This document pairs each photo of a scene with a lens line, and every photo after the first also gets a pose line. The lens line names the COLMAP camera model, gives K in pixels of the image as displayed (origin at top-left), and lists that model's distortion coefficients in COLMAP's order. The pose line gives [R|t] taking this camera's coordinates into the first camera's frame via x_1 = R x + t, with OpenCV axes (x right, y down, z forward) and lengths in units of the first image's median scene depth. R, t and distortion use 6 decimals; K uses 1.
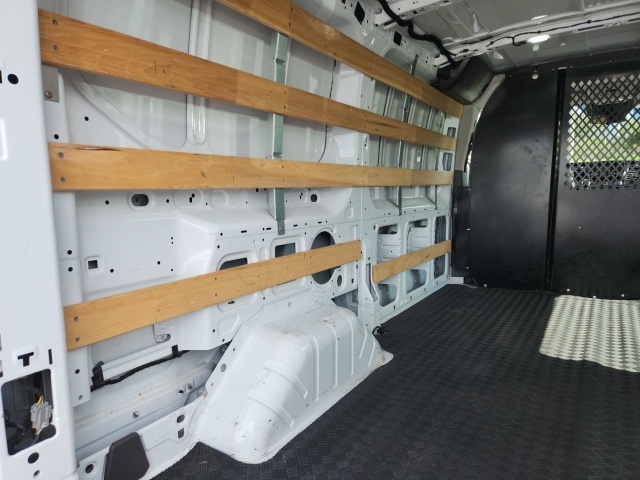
lens RADIAL K [[422.3, 0, 315.6], [0, 422.3, 246.3], [0, 0, 1]] dist [0.069348, -0.053923]
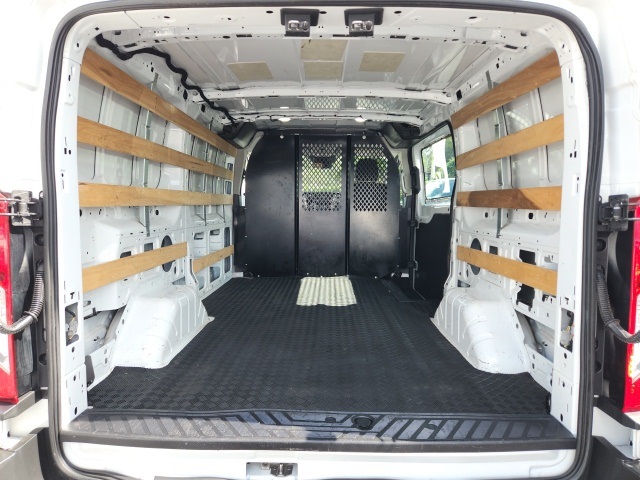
lens RADIAL K [[427.9, 0, 319.3], [0, 427.9, 247.9], [0, 0, 1]] dist [0.080064, -0.062072]
pose [[0.840176, -0.035127, 0.541174, -0.304039], [0.054985, 0.998275, -0.020567, 0.058717], [-0.539519, 0.047036, 0.840659, -0.472656]]
